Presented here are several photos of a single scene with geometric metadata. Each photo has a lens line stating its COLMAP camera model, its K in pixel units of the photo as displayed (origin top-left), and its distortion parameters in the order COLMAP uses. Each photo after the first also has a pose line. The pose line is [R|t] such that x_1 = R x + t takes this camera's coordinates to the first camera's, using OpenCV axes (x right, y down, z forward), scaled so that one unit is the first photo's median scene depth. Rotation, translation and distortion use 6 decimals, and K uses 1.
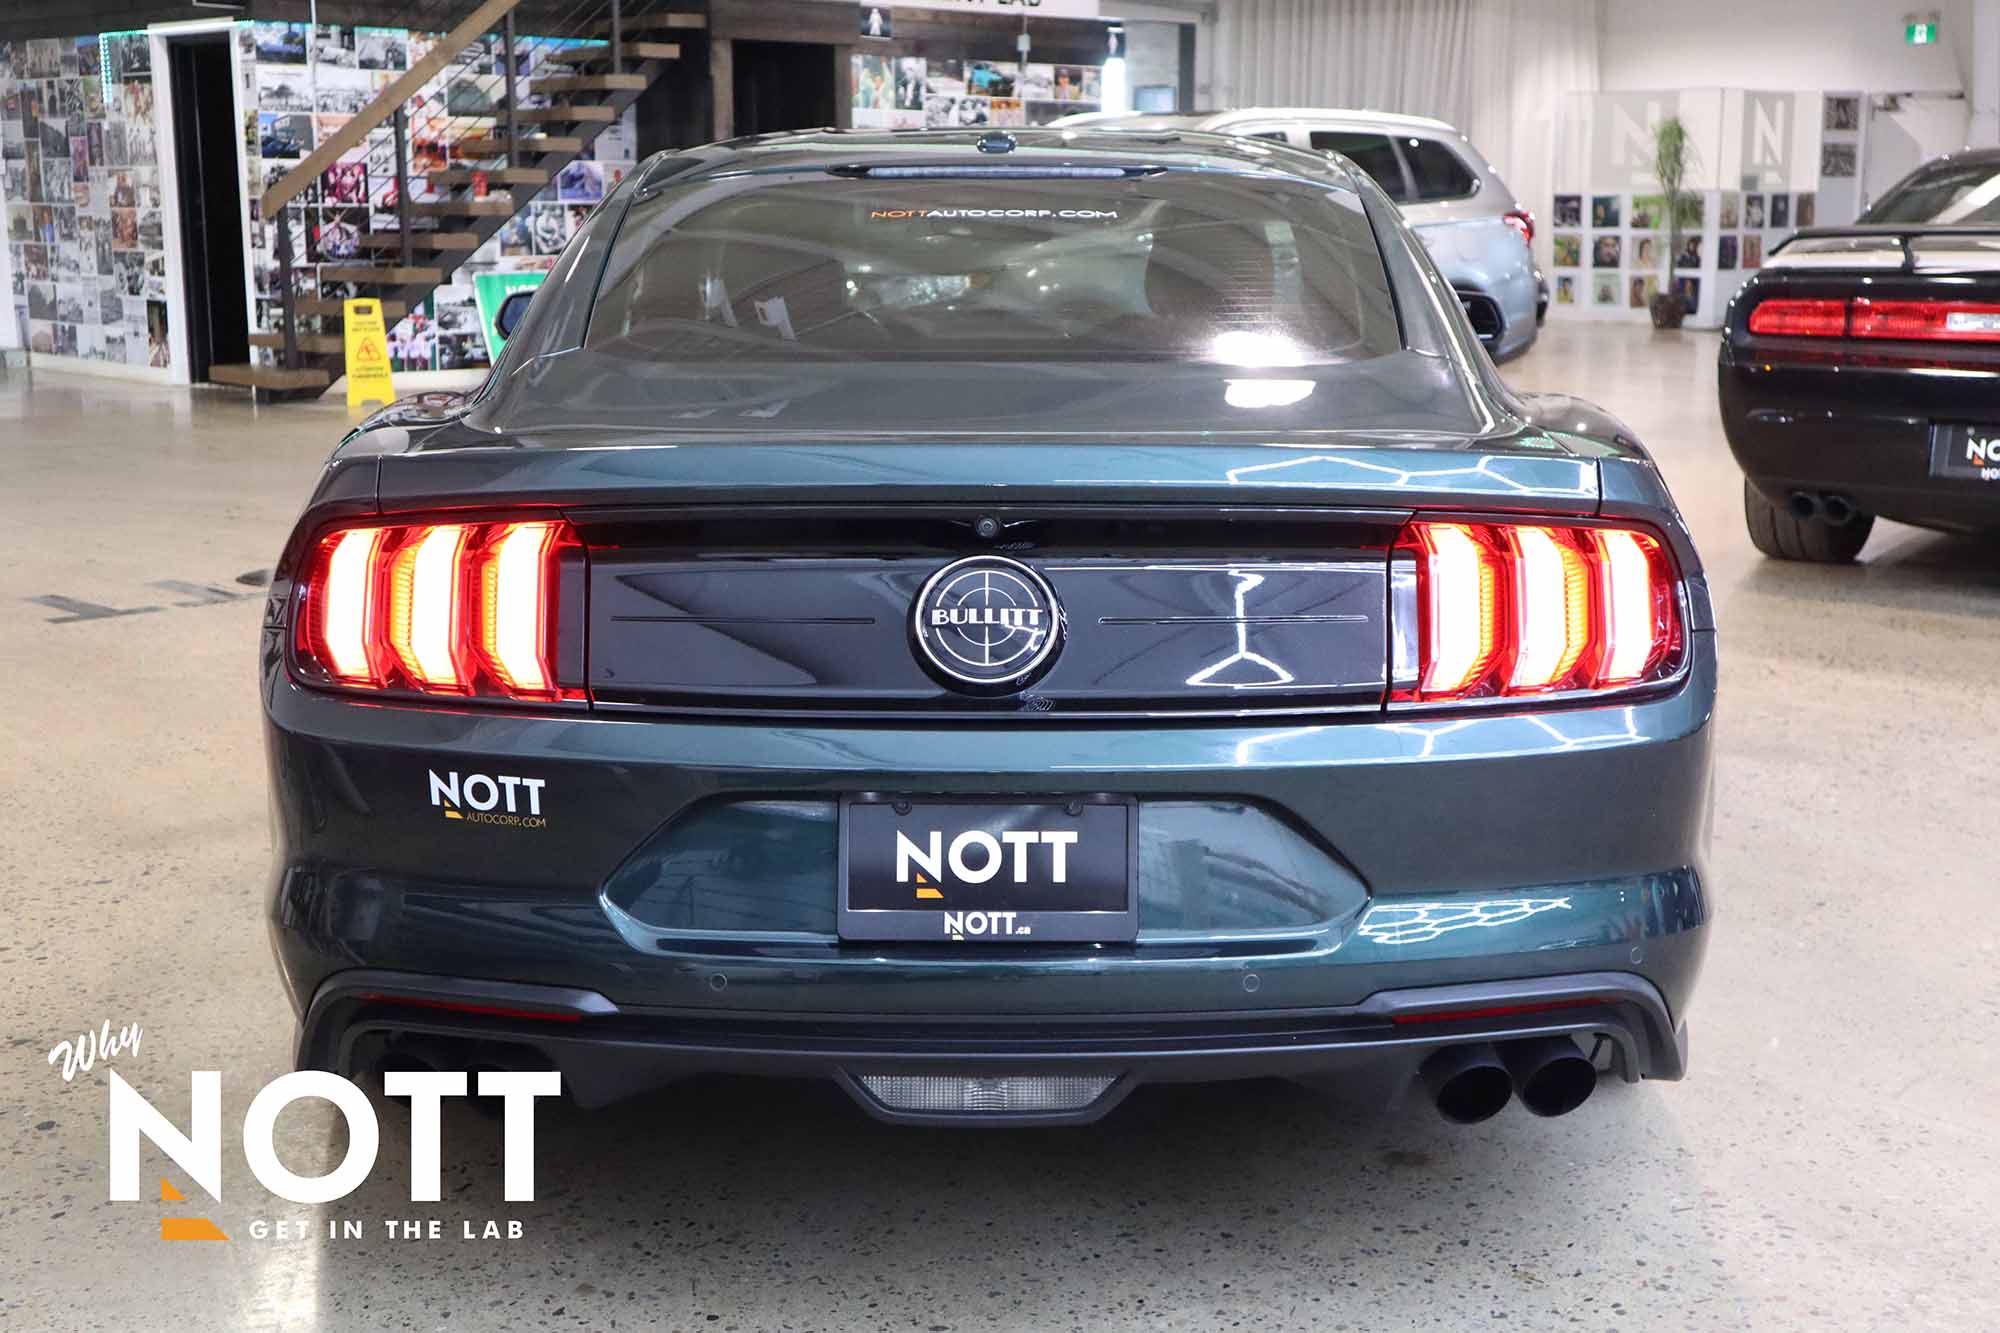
lens RADIAL K [[2641.9, 0, 1000.0], [0, 2641.9, 666.5], [0, 0, 1]] dist [0.041188, 0.112580]
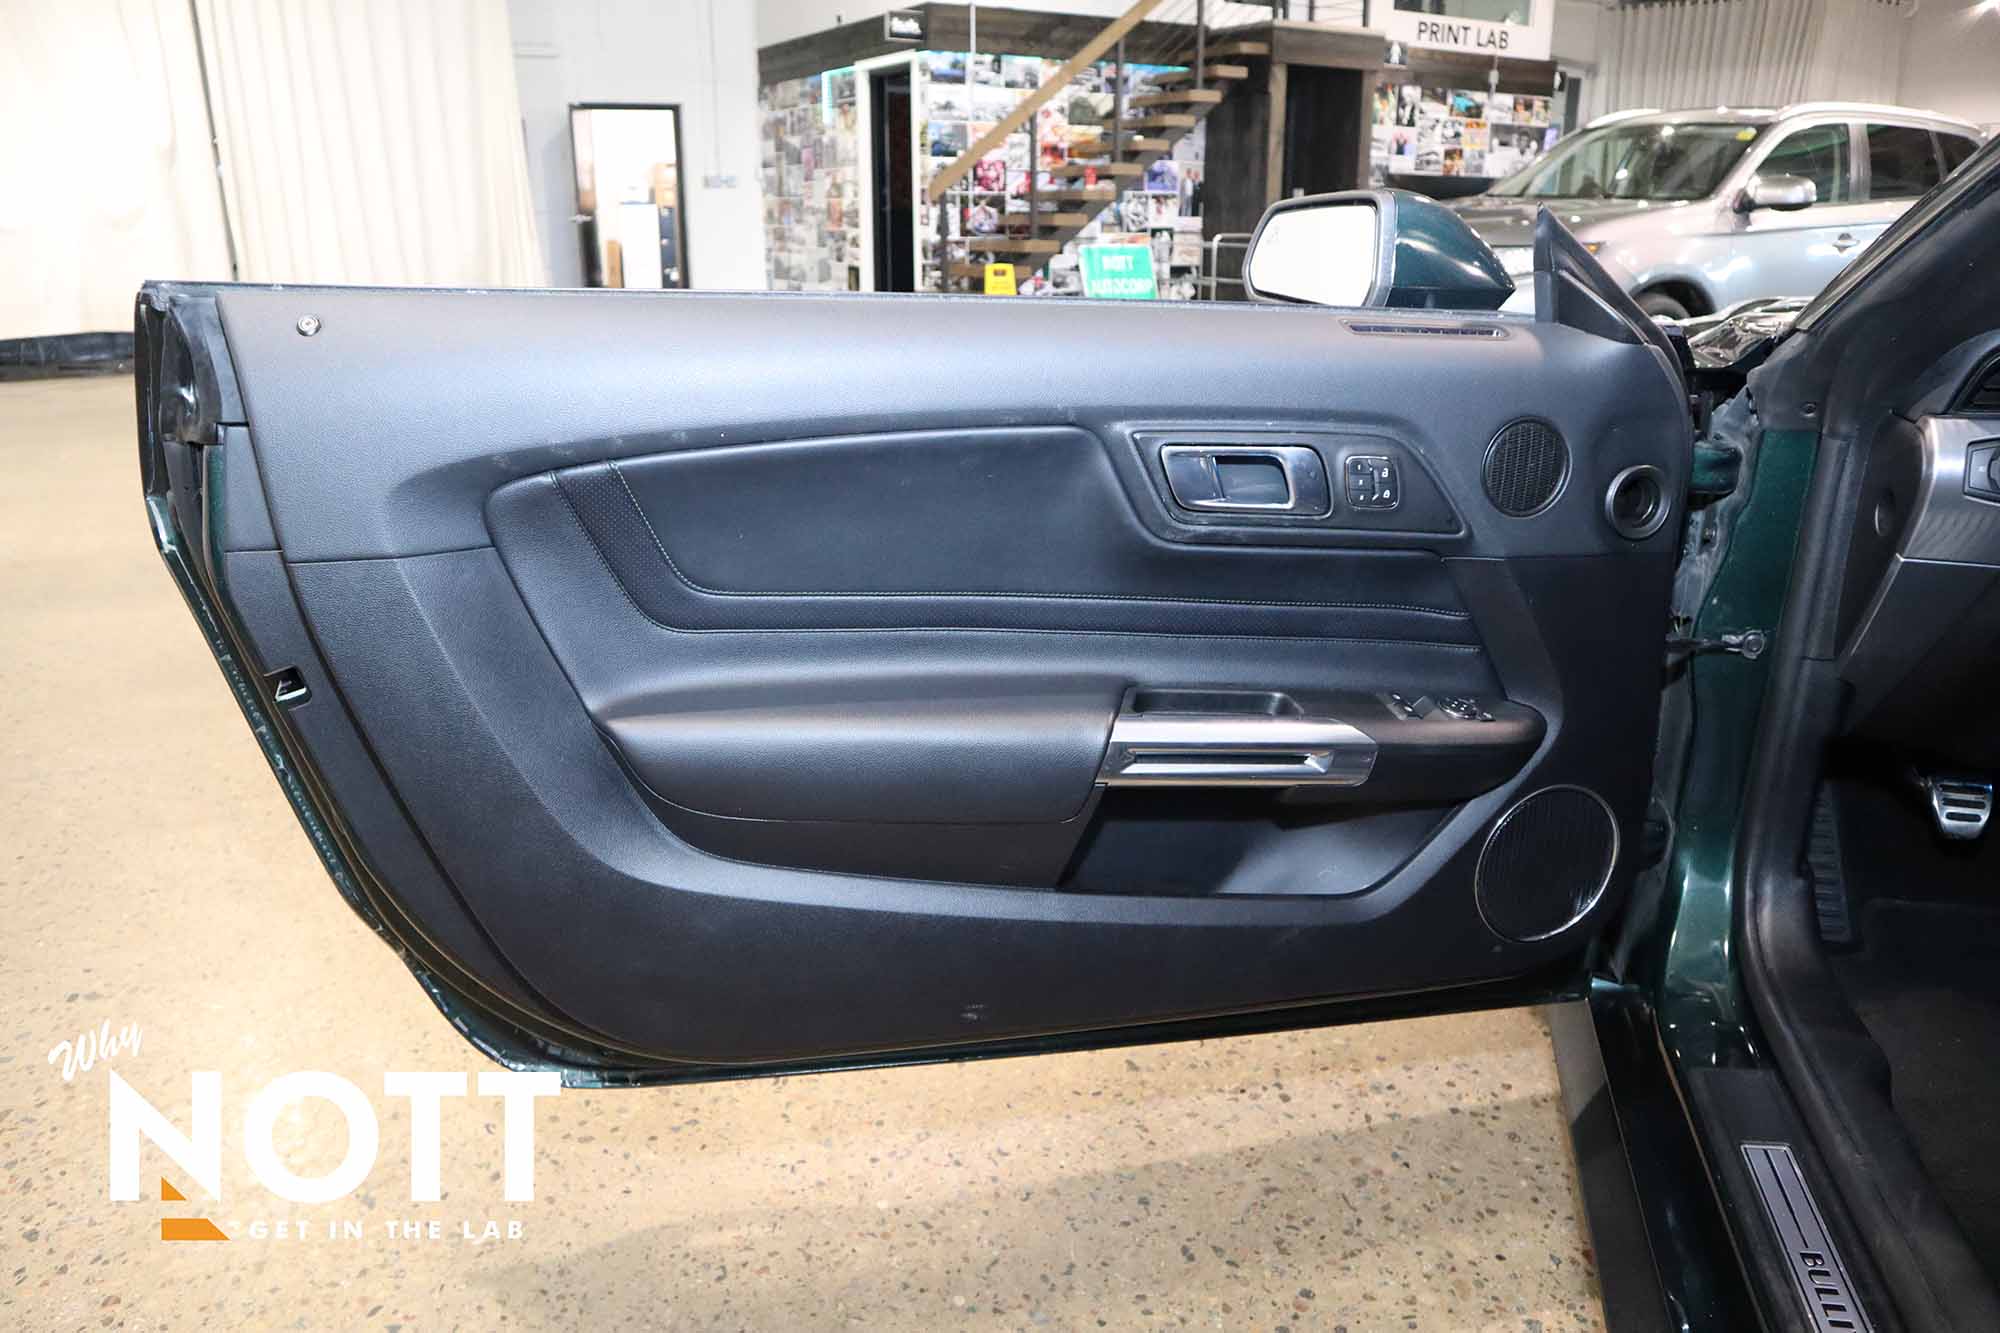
lens RADIAL K [[1407.9, 0, 1000.0], [0, 1407.9, 666.5], [0, 0, 1]] dist [-0.068637, 0.000002]
pose [[0.975893, 0.070458, -0.206562, -0.078573], [-0.042014, 0.989402, 0.138993, -0.036068], [0.214166, -0.126964, 0.968511, 0.288193]]
